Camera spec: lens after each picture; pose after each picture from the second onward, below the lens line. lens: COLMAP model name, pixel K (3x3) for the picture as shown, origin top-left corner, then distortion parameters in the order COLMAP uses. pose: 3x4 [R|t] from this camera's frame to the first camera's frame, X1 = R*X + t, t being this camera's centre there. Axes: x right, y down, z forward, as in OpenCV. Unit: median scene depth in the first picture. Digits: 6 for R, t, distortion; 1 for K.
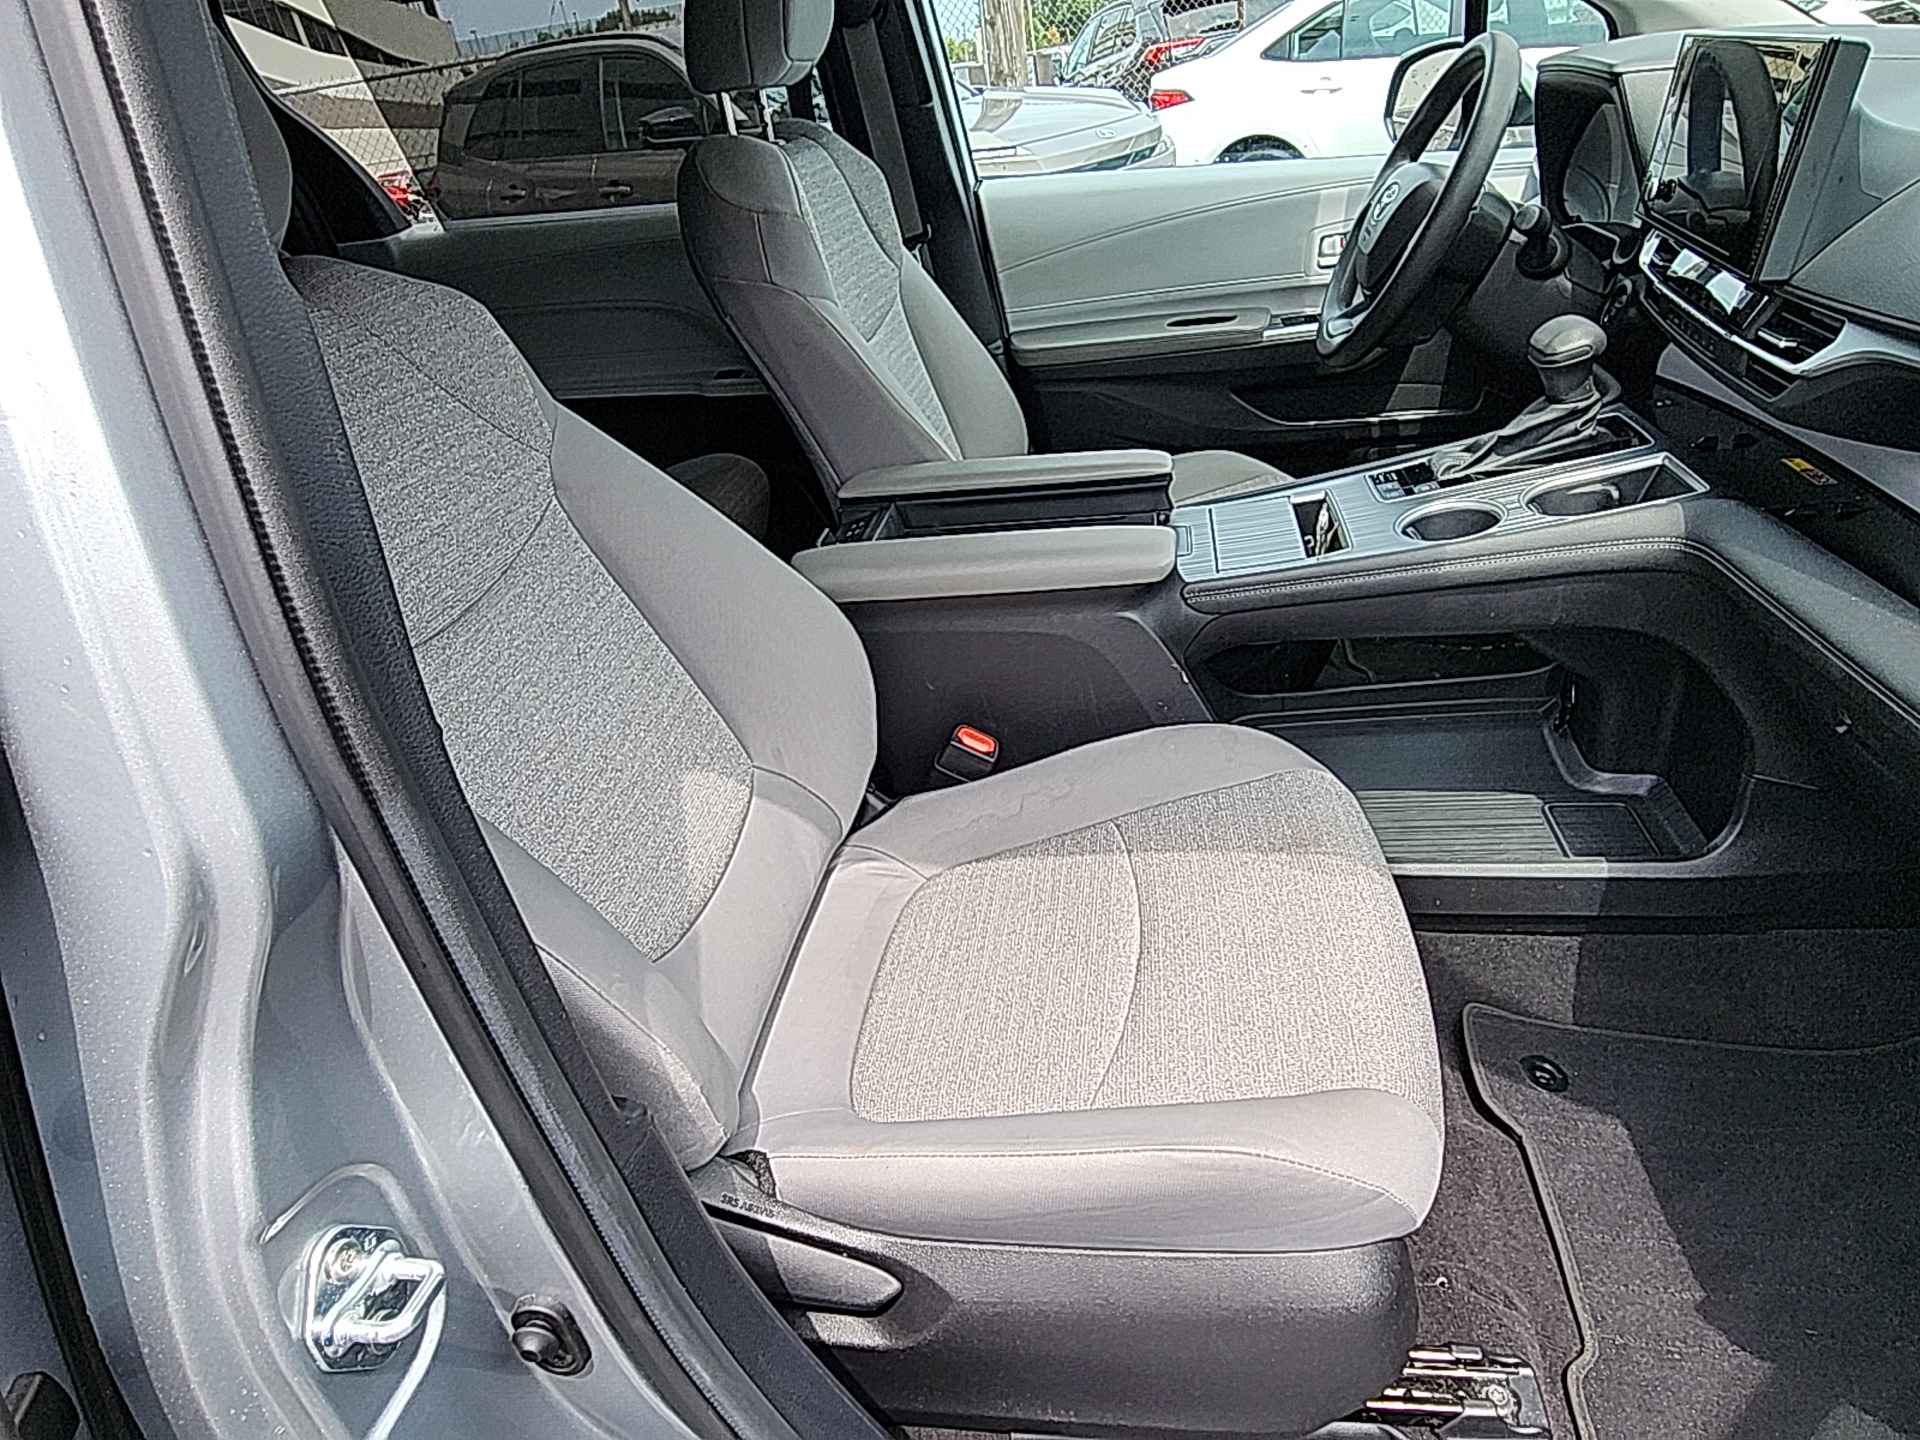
lens RADIAL K [[1187.5, 0, 951.3], [0, 1187.5, 738.6], [0, 0, 1]] dist [0.007417, -0.003656]
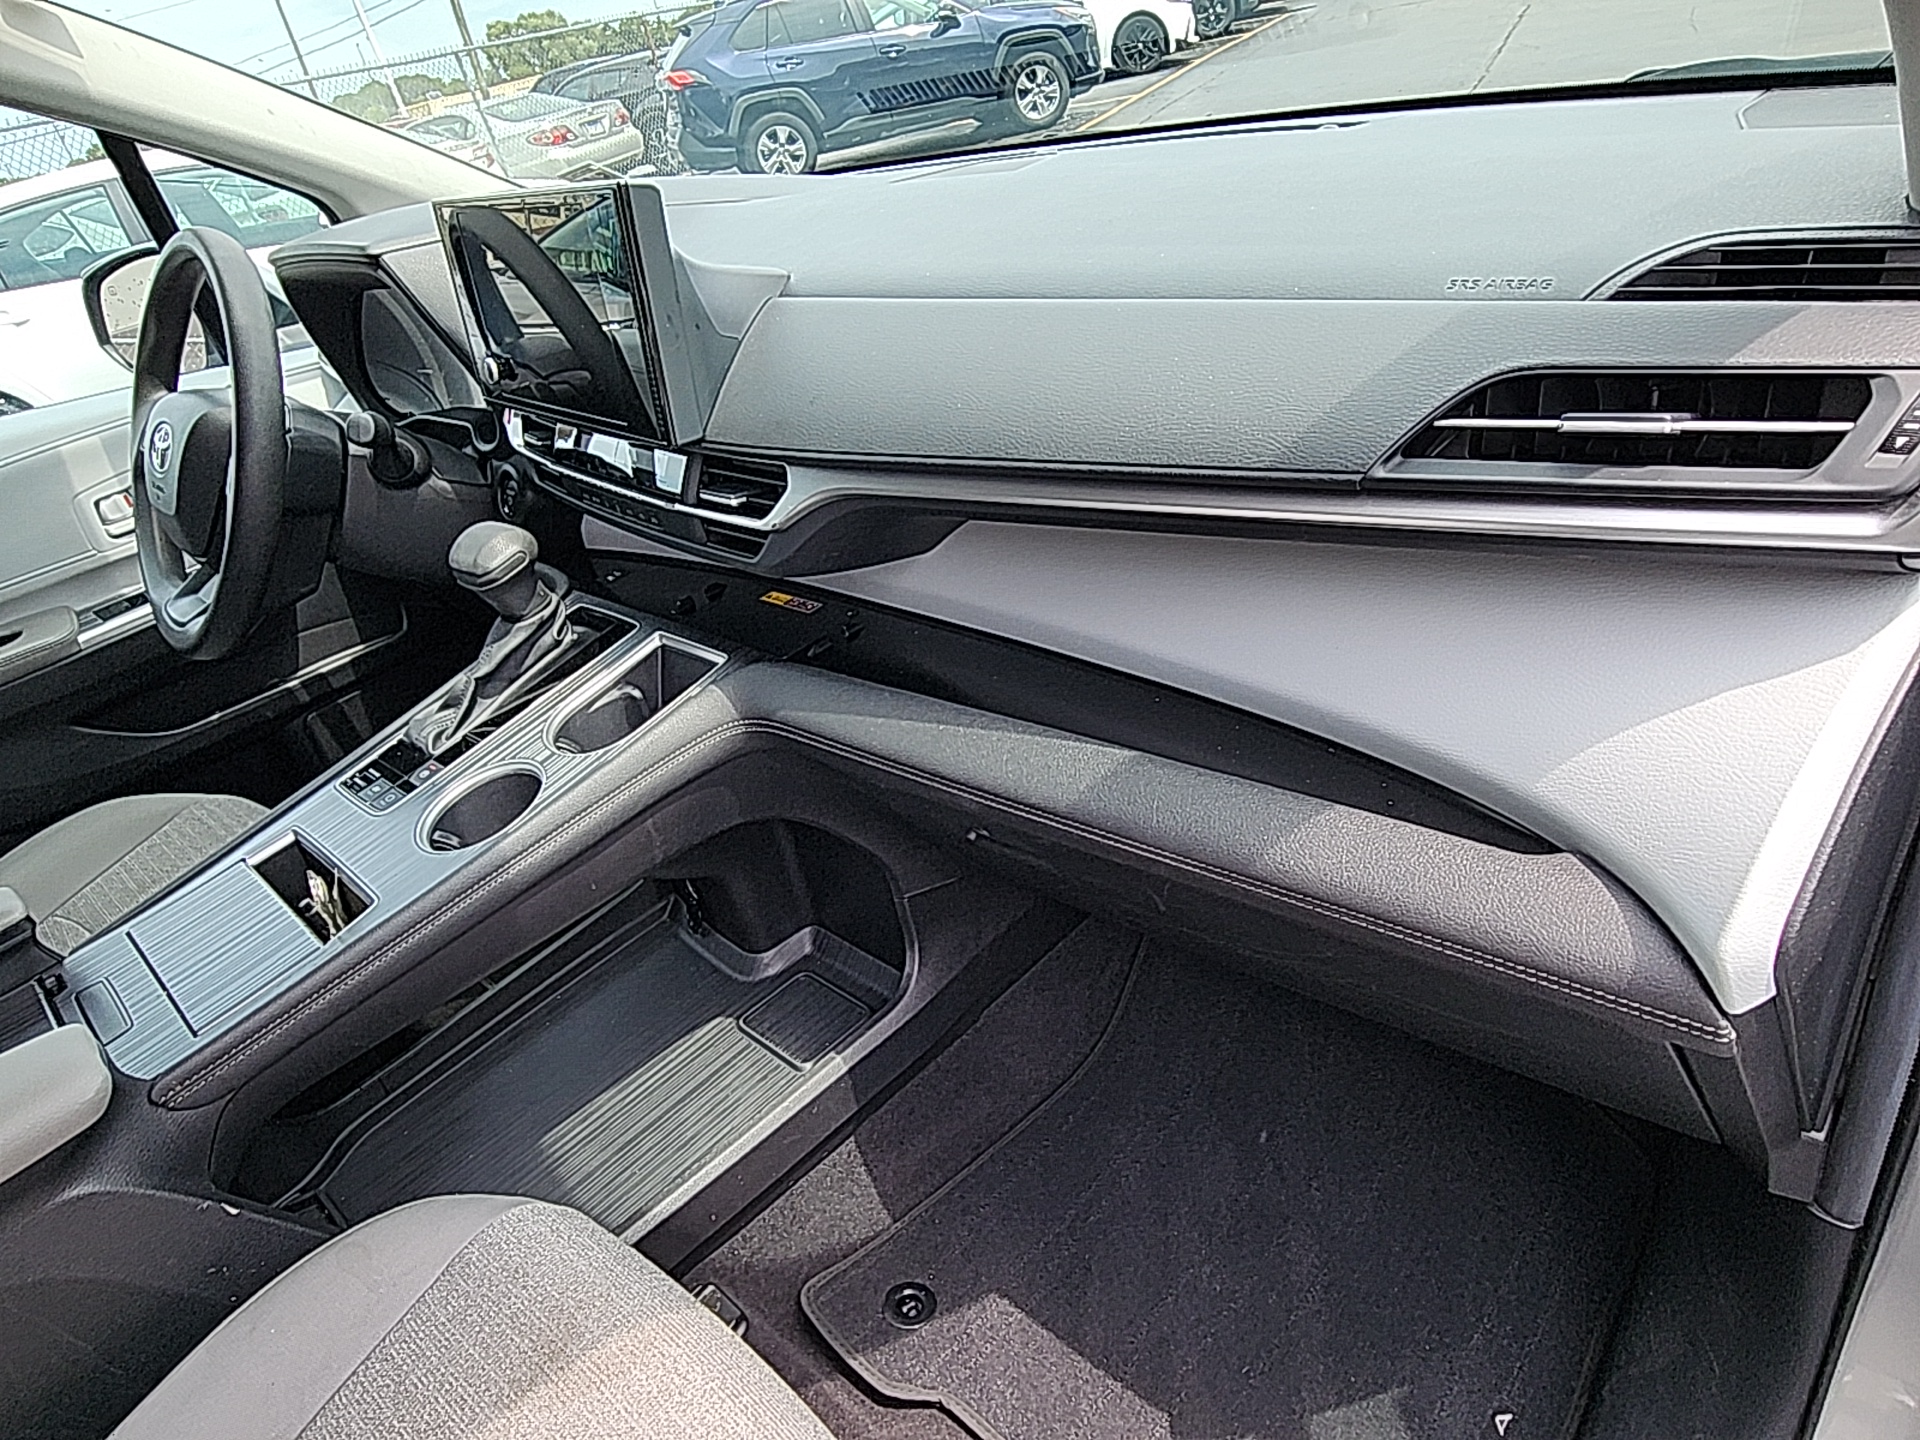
lens RADIAL K [[1187.5, 0, 980.5], [0, 1187.5, 718.2], [0, 0, 1]] dist [0.007417, -0.003656]
pose [[0.592036, -0.394074, 0.702993, 0.086007], [0.491570, 0.867816, 0.072485, -0.118021], [-0.638633, 0.302656, 0.707493, 0.217619]]
